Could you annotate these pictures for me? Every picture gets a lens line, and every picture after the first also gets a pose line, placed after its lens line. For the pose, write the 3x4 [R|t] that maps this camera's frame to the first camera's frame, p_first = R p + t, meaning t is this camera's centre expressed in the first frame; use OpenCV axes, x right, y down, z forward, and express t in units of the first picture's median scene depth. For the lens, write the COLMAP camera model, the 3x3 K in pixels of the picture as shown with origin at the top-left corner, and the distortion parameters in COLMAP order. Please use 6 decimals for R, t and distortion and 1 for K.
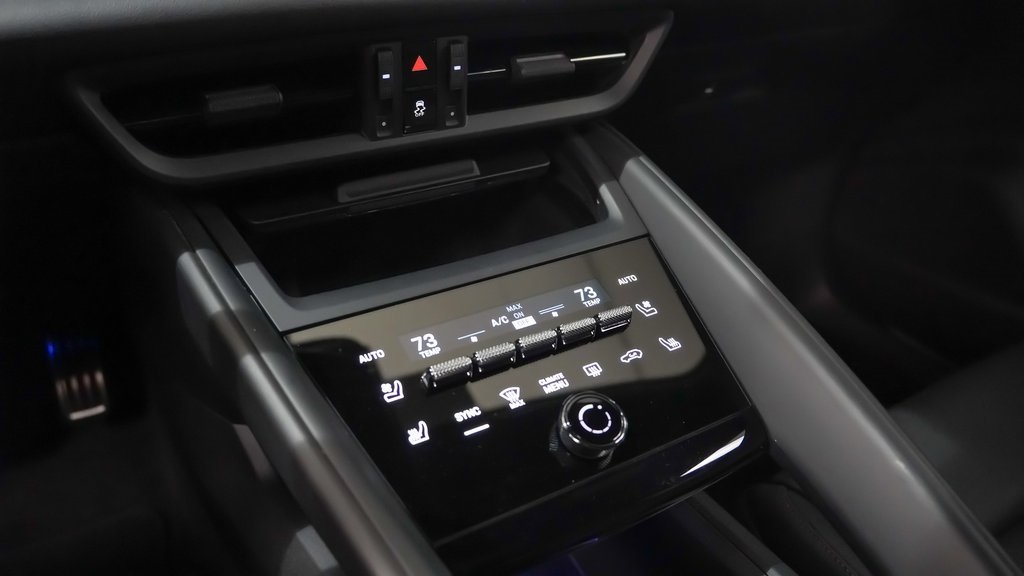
lens RADIAL K [[790.9, 0, 512.0], [0, 790.9, 288.0], [0, 0, 1]] dist [-0.217364, 0.155279]
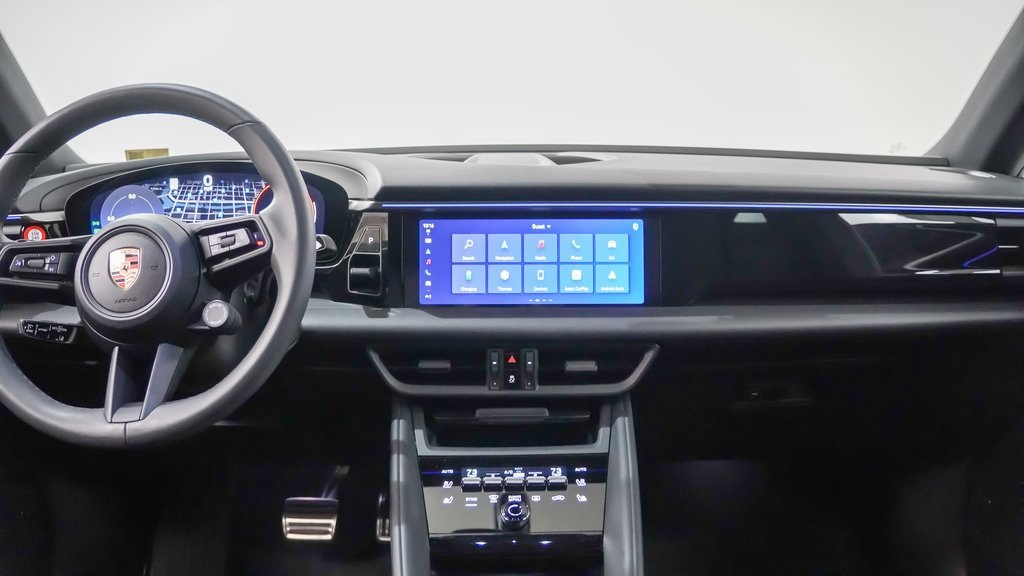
lens RADIAL K [[790.9, 0, 512.0], [0, 790.9, 288.0], [0, 0, 1]] dist [-0.217364, 0.155279]
pose [[0.866850, 0.051184, -0.495935, 0.985731], [-0.221868, 0.930397, -0.291781, 0.185379], [0.446482, 0.362963, 0.817870, -0.938232]]
